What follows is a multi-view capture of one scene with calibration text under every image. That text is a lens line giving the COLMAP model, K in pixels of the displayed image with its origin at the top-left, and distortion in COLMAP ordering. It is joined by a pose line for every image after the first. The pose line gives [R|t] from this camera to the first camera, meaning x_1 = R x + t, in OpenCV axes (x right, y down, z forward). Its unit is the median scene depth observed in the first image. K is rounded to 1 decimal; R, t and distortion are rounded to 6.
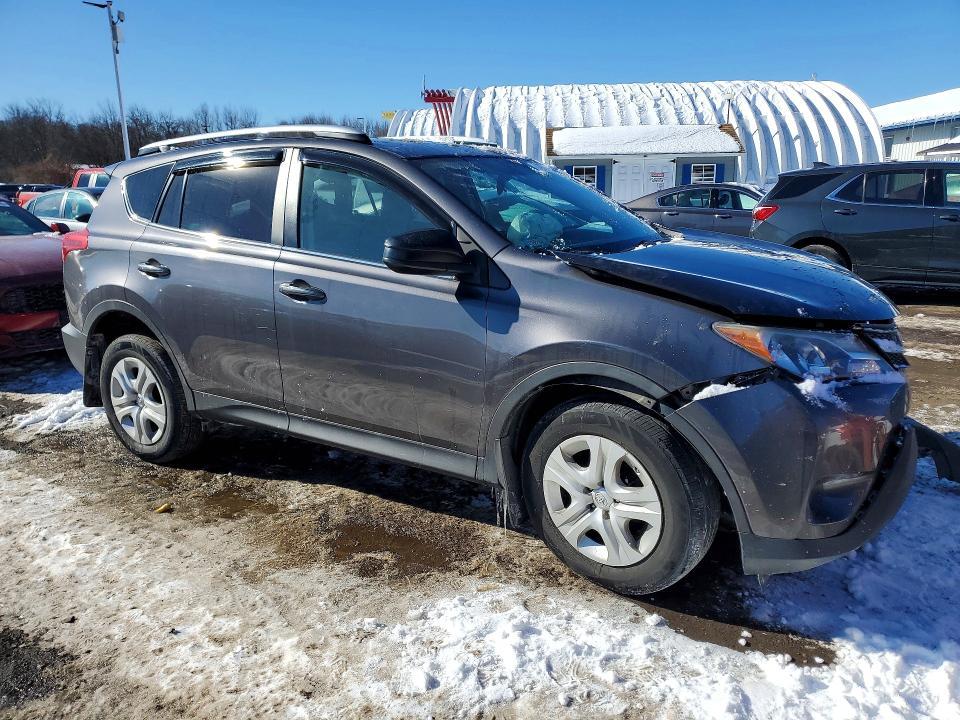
lens RADIAL K [[746.7, 0, 480.0], [0, 746.7, 360.0], [0, 0, 1]] dist [0.023215, -0.002677]
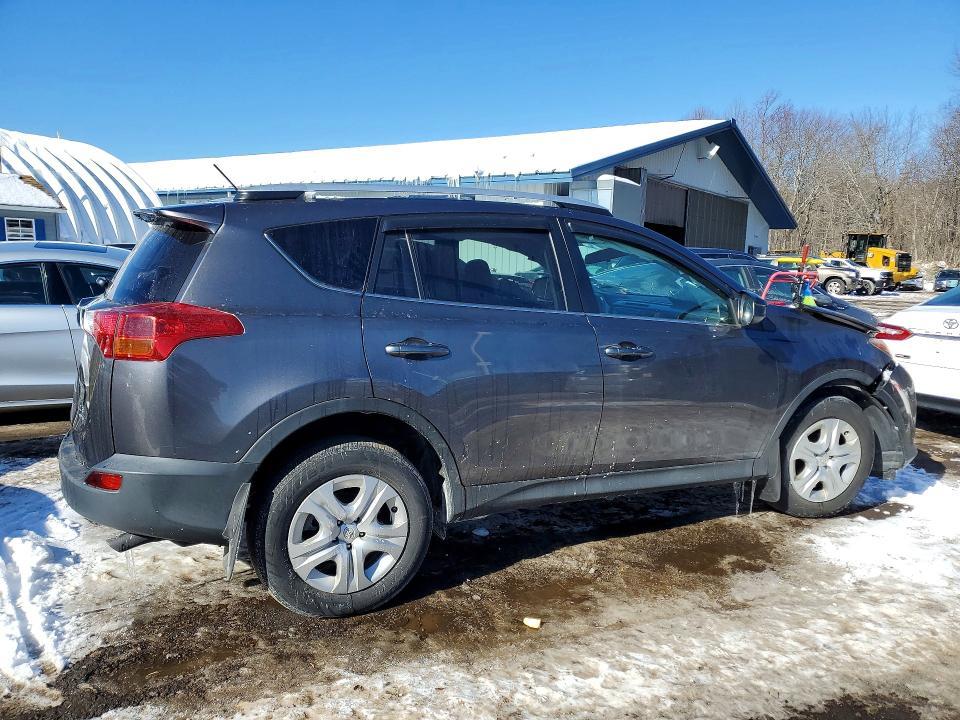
lens RADIAL K [[746.7, 0, 480.0], [0, 746.7, 360.0], [0, 0, 1]] dist [0.023215, -0.002677]
pose [[0.514351, -0.094678, 0.852337, -1.122423], [0.160940, 0.986885, 0.012503, -0.113457], [-0.842343, 0.130744, 0.522843, 0.554548]]
